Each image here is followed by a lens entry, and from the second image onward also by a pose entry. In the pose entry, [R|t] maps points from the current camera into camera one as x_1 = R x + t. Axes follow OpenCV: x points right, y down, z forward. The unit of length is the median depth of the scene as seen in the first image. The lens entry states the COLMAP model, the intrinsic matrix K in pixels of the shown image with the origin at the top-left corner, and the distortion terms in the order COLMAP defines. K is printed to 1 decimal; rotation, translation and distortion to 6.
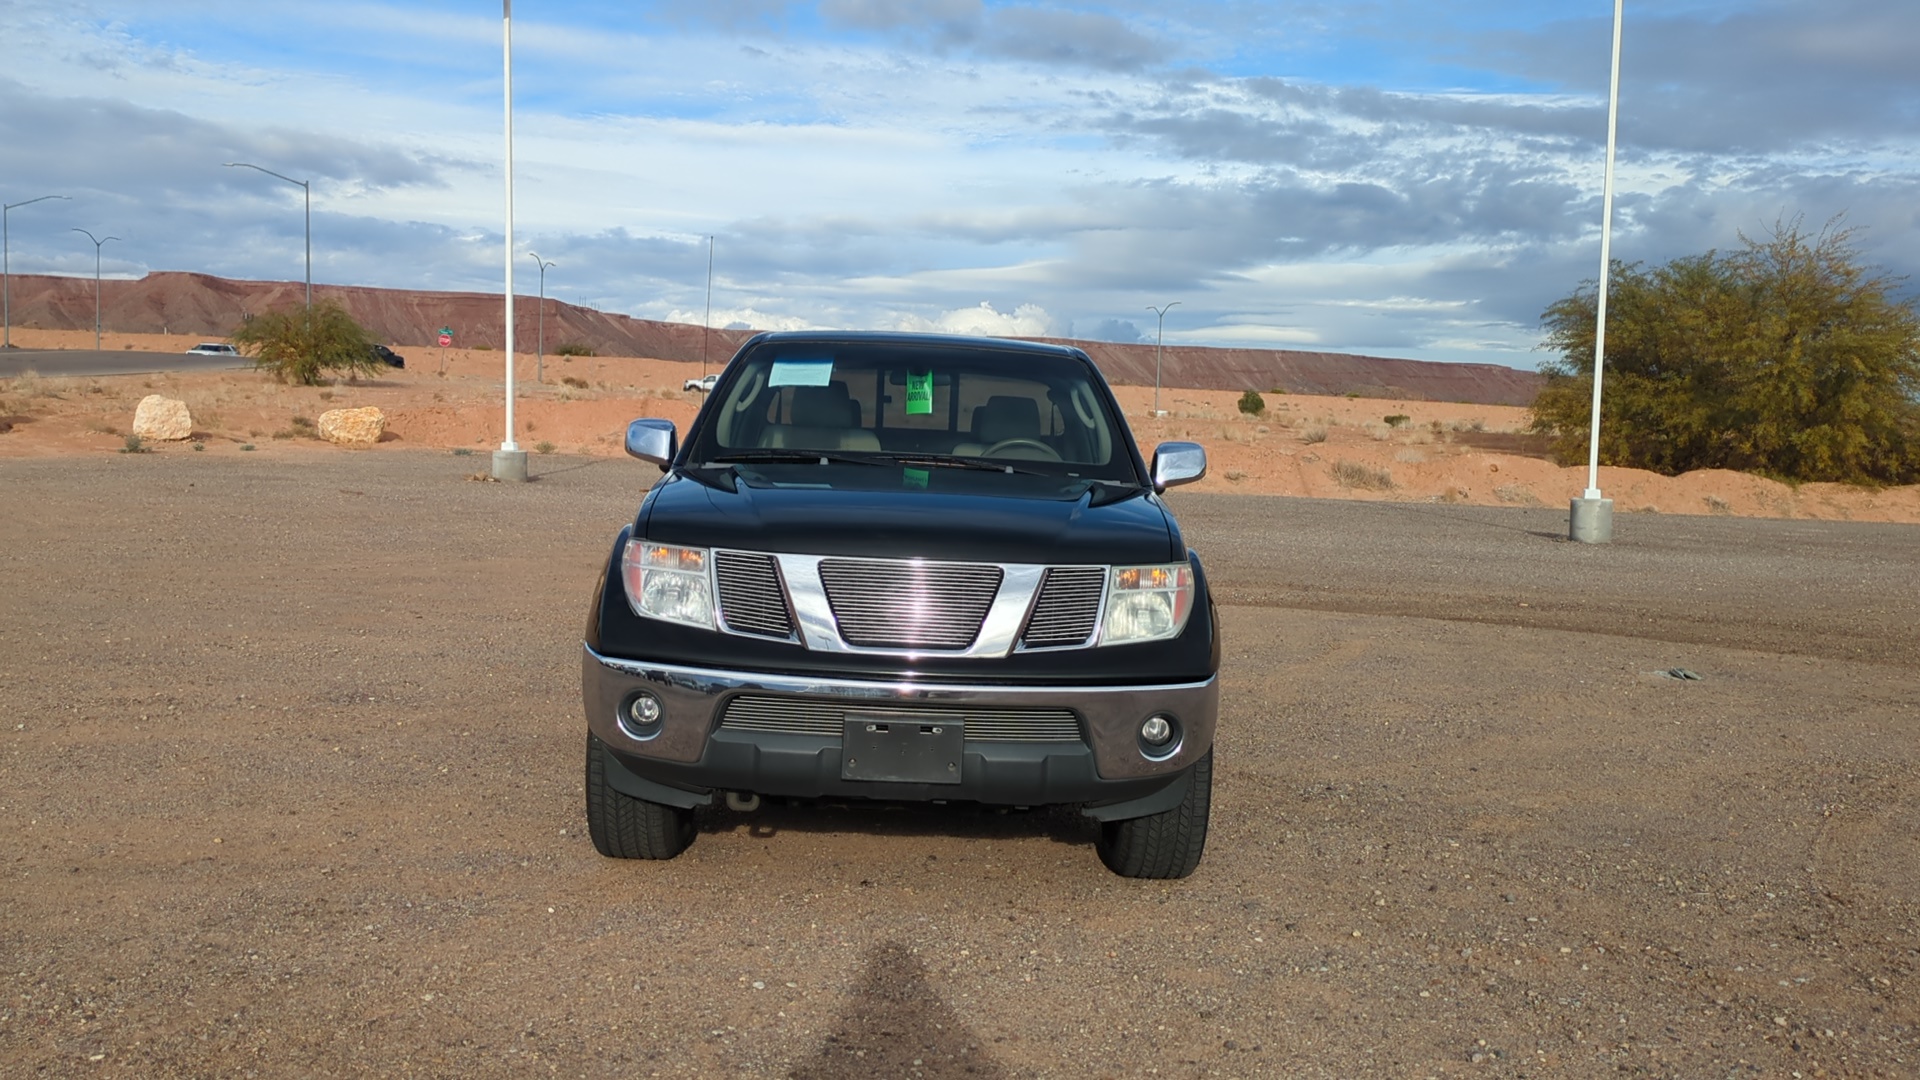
lens RADIAL K [[1633.0, 0, 974.1], [0, 1633.0, 535.6], [0, 0, 1]] dist [0.065375, -0.081495]
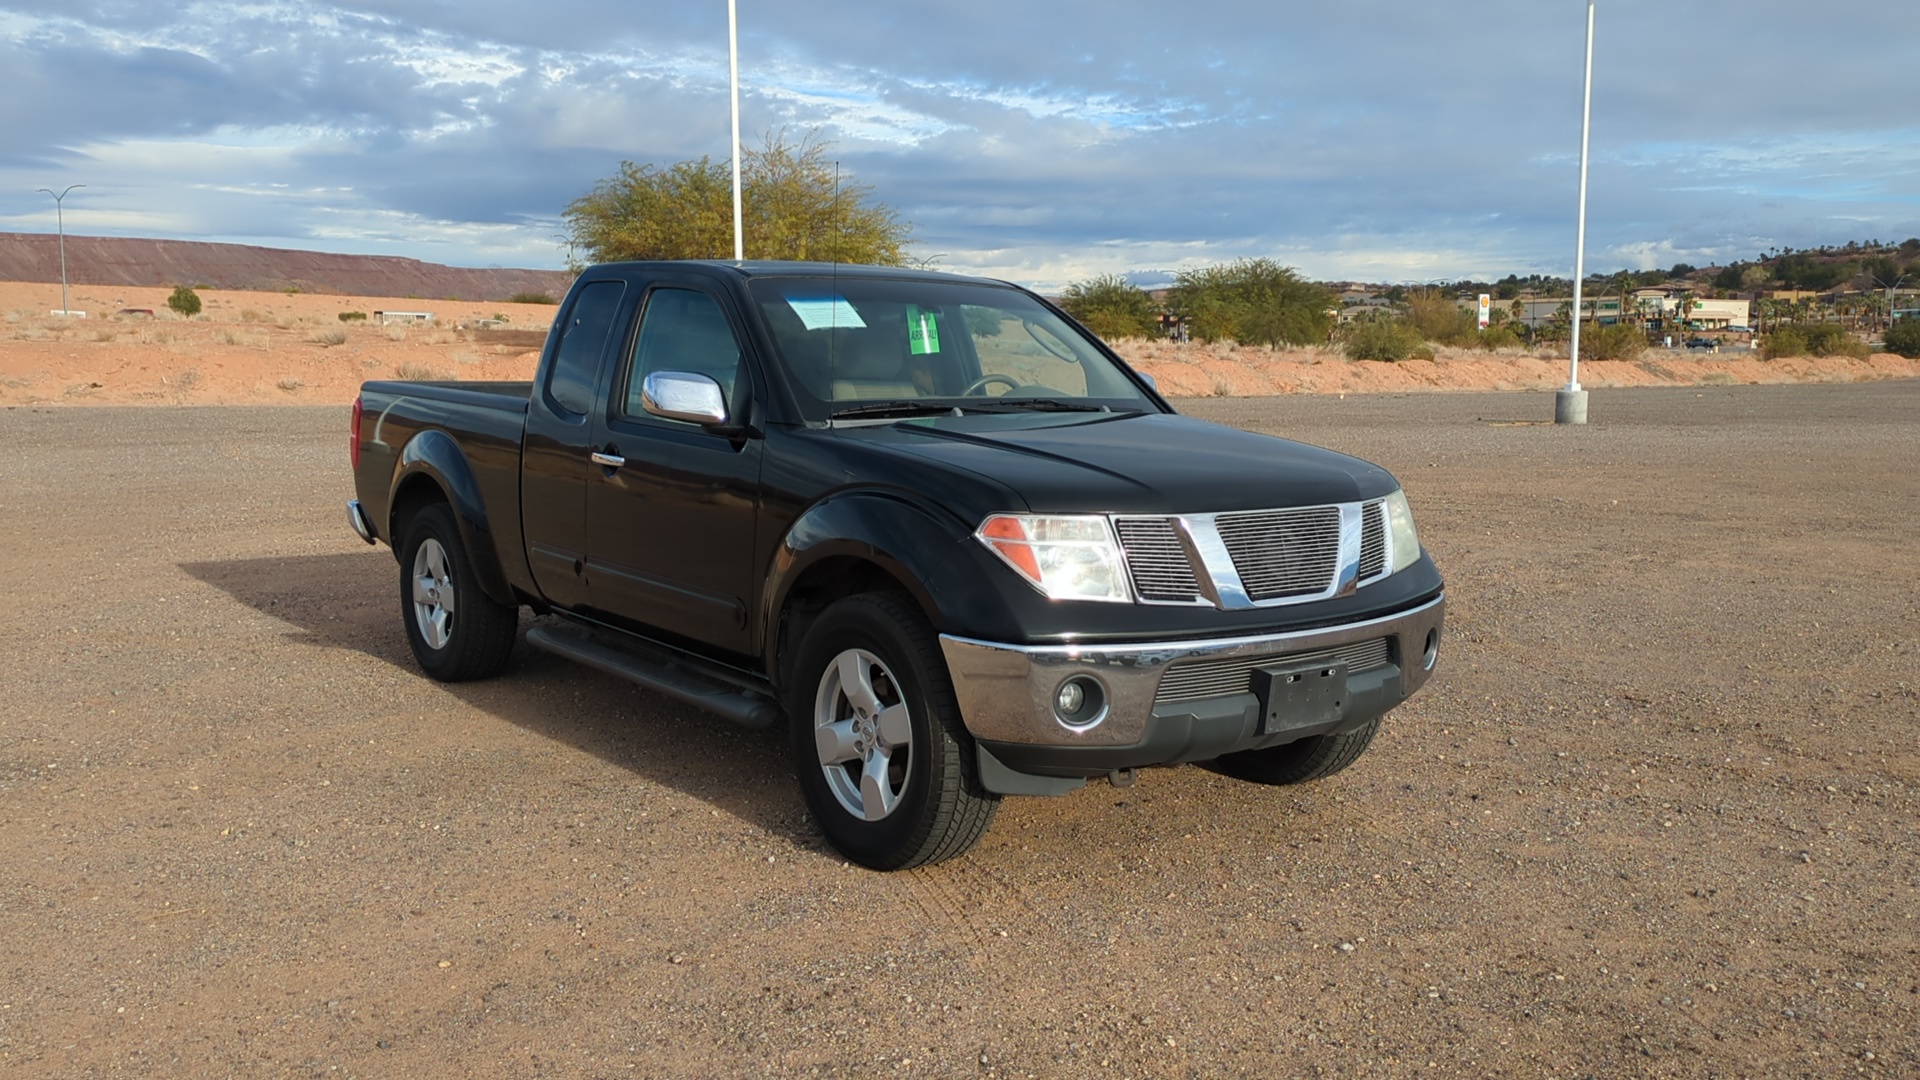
lens RADIAL K [[1633.0, 0, 965.8], [0, 1633.0, 534.2], [0, 0, 1]] dist [0.065375, -0.081495]
pose [[0.805063, -0.099368, 0.584807, -0.643672], [0.062186, 0.994575, 0.083386, -0.053948], [-0.589920, -0.030764, 0.806875, 0.246971]]
